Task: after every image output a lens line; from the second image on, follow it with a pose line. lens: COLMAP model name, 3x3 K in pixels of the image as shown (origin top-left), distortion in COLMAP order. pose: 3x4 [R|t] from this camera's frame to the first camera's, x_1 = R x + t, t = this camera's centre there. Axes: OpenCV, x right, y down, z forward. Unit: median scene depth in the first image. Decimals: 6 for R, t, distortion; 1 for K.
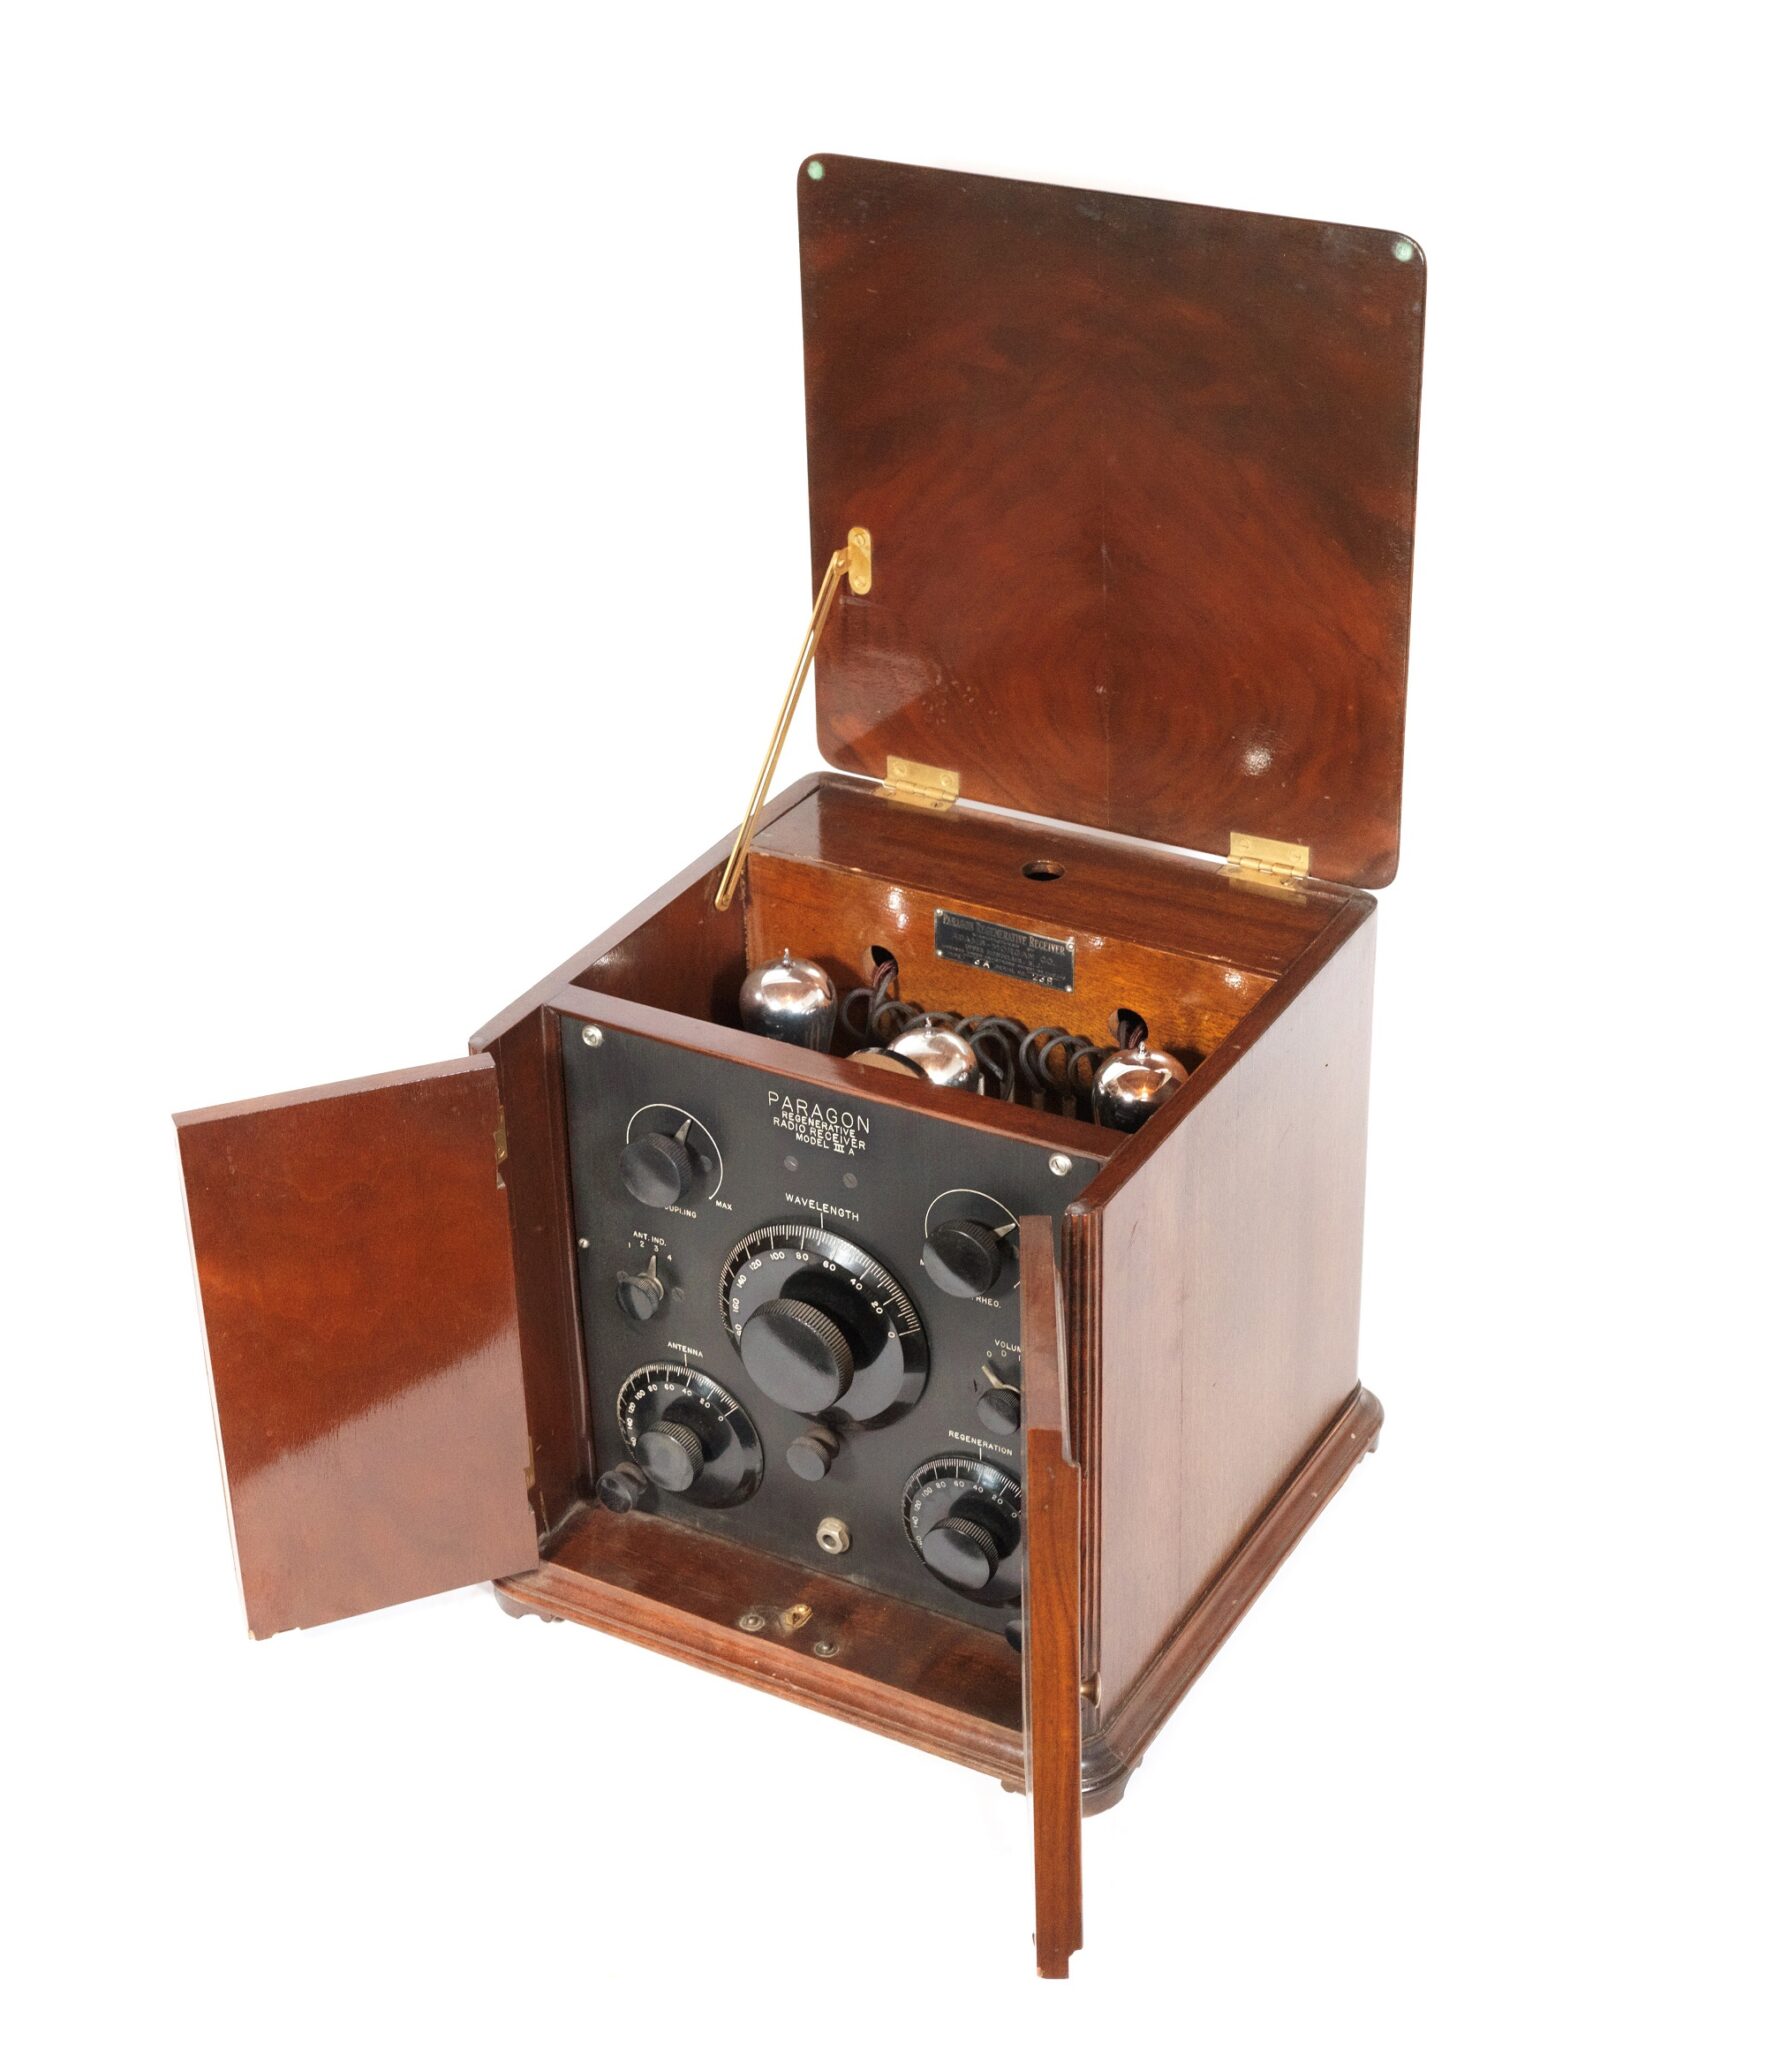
lens RADIAL K [[3528.7, 0, 883.0], [0, 3528.7, 1024.0], [0, 0, 1]] dist [0.008530, 0.073230]
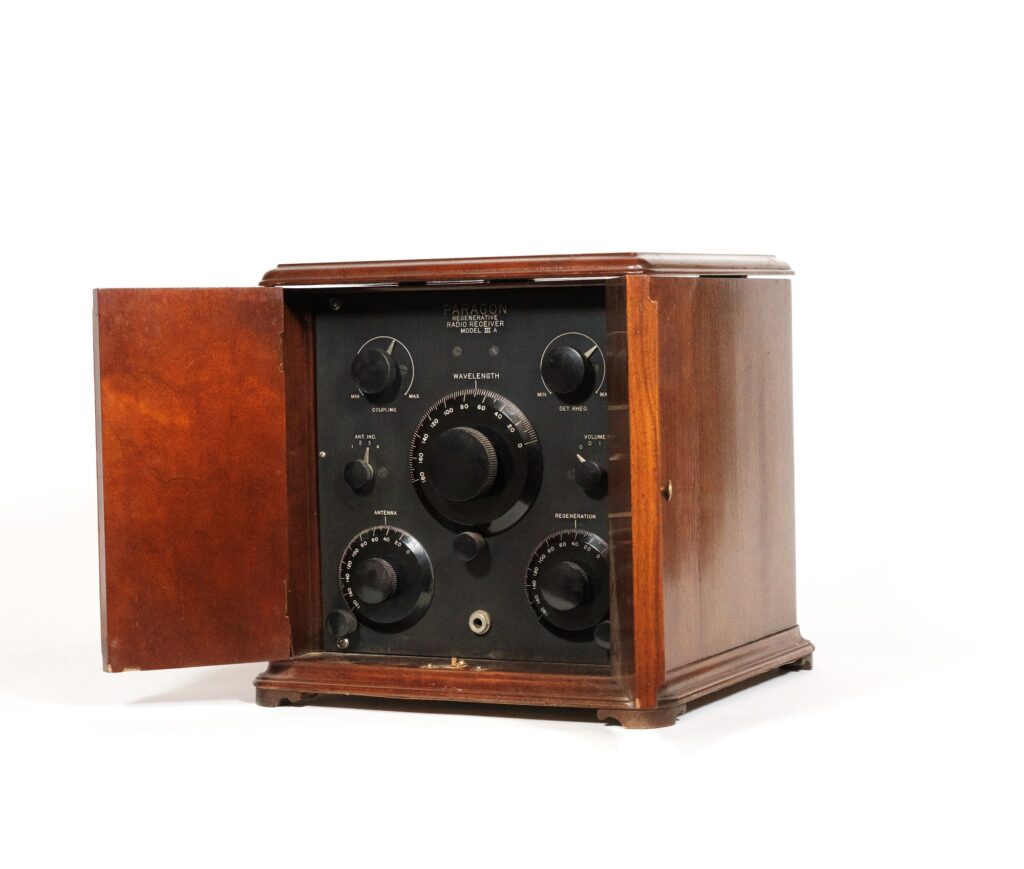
lens RADIAL K [[2554.3, 0, 512.0], [0, 2554.3, 434.5], [0, 0, 1]] dist [-0.048903, -0.170048]
pose [[0.997293, 0.003970, 0.073419, -0.087241], [0.030354, 0.887243, -0.460303, 0.620620], [-0.066968, 0.461285, 0.884721, -0.052982]]
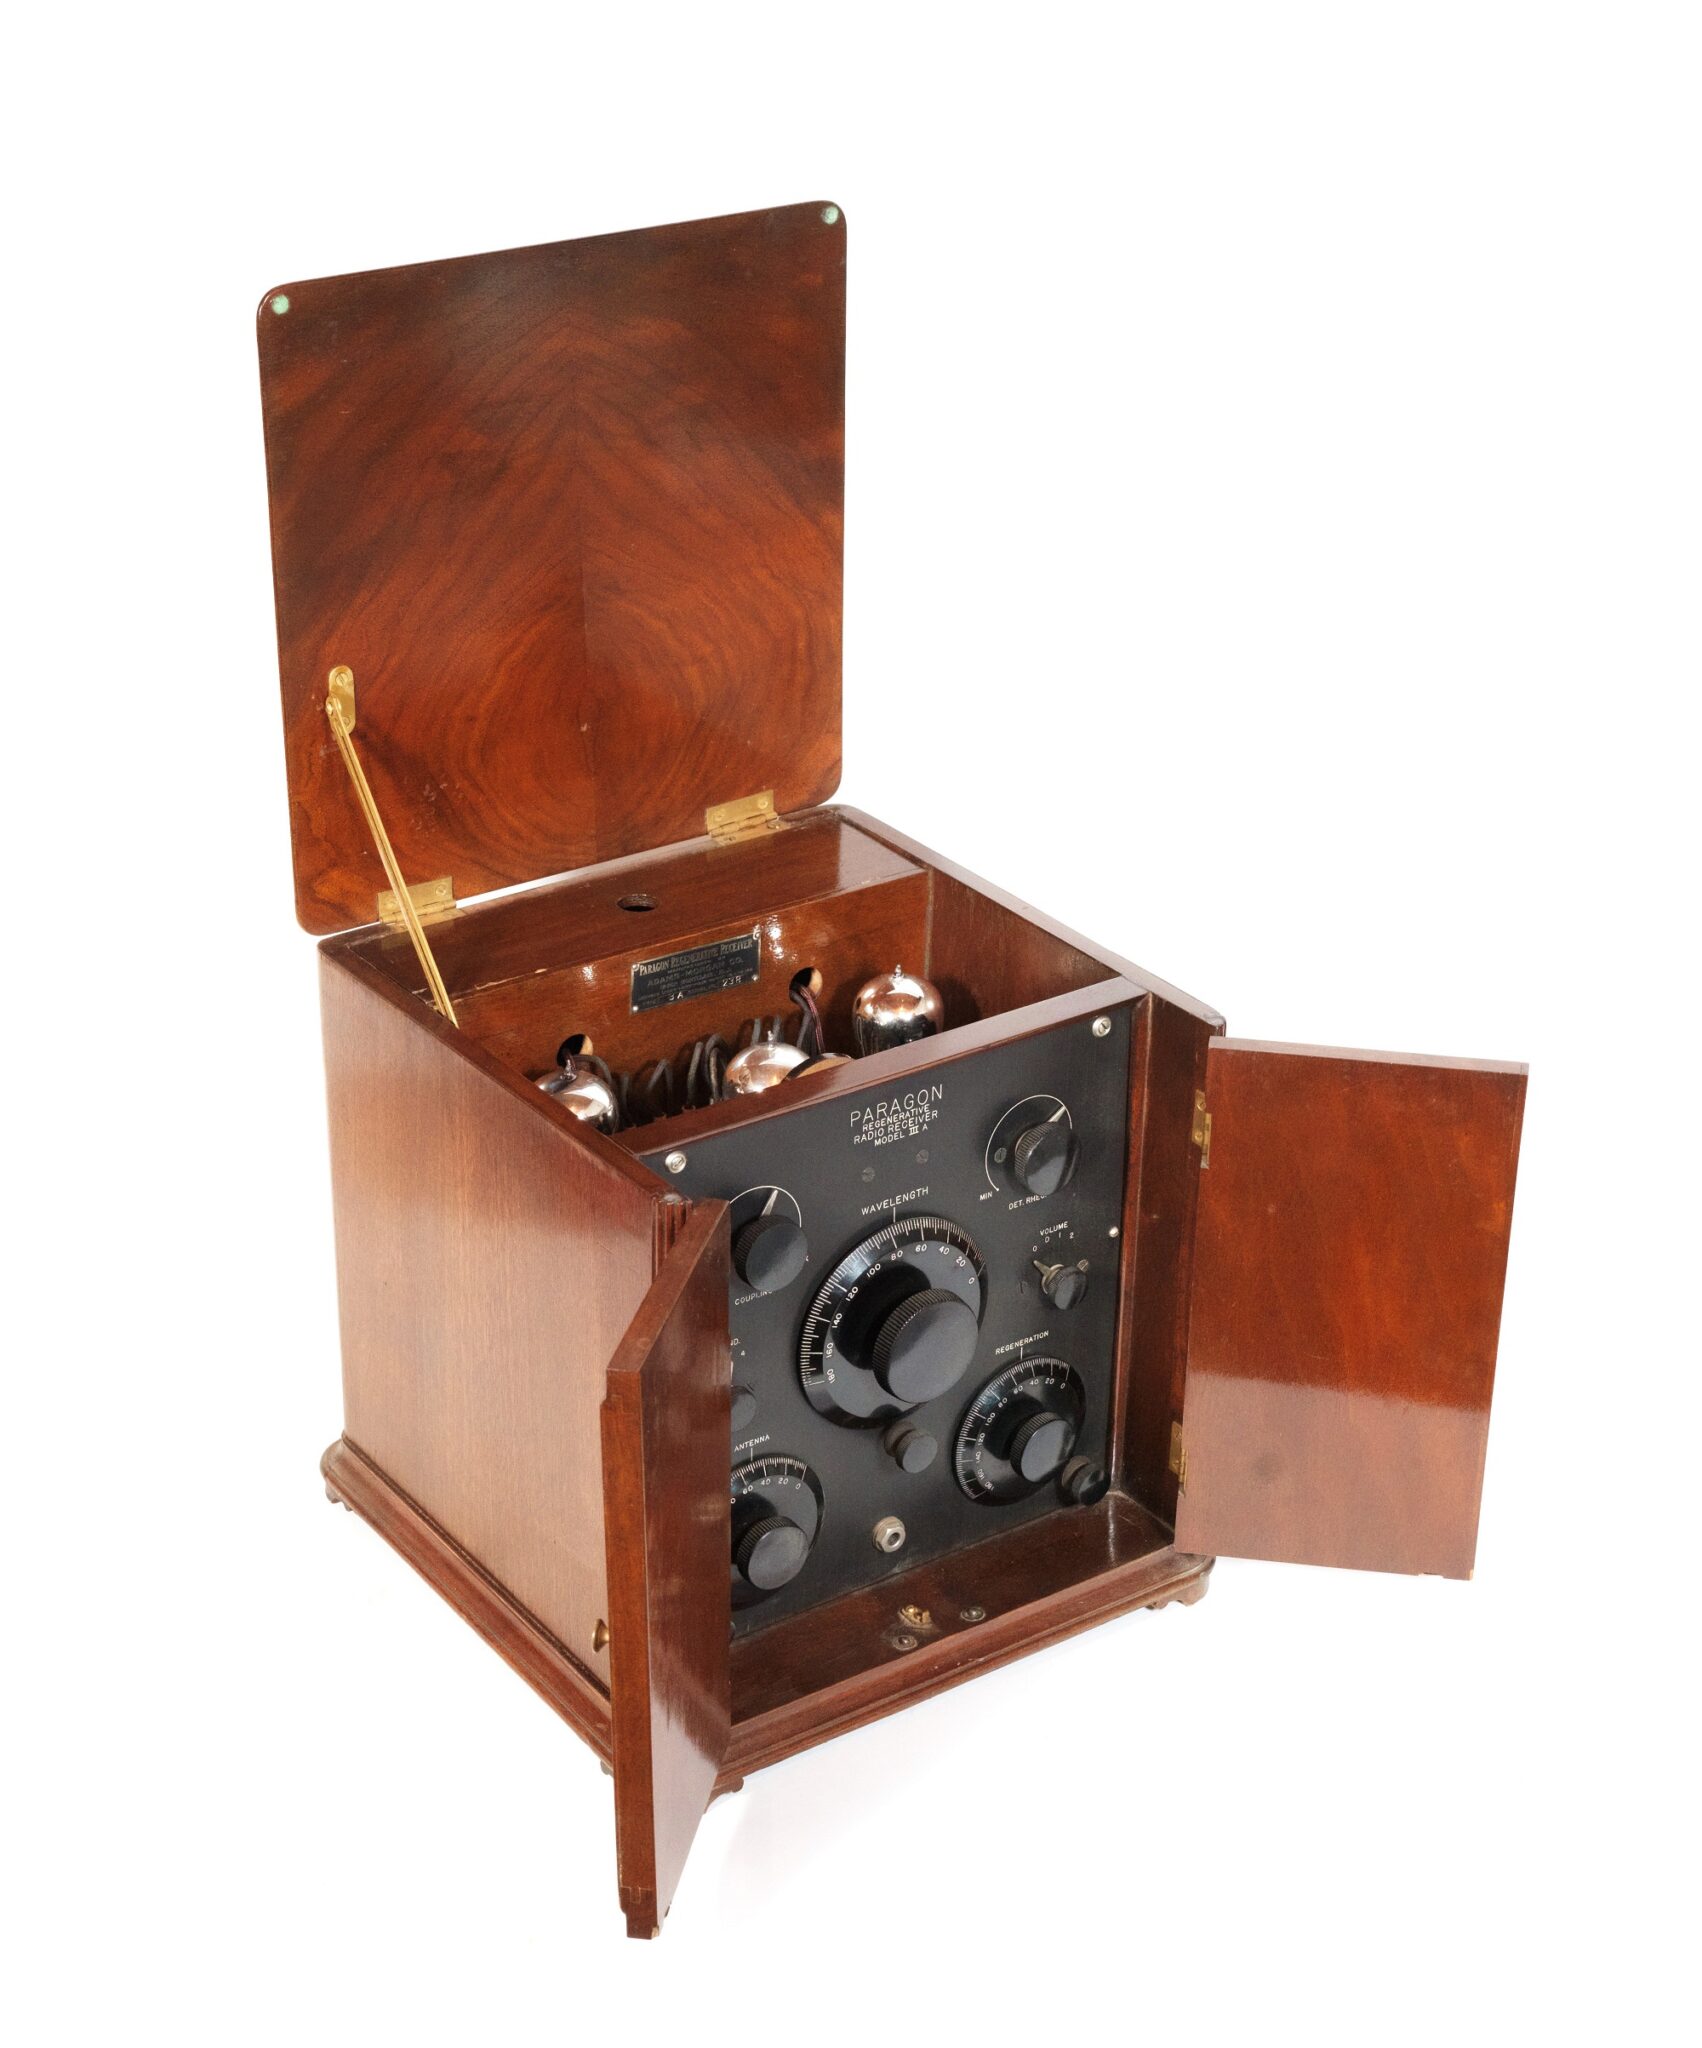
lens RADIAL K [[3615.8, 0, 851.0], [0, 3615.8, 1024.0], [0, 0, 1]] dist [0.039442, 0.000354]
pose [[0.419621, -0.375691, 0.826302, -0.861444], [0.429176, 0.884261, 0.184094, -0.190583], [-0.799829, 0.277379, 0.532292, 0.426344]]
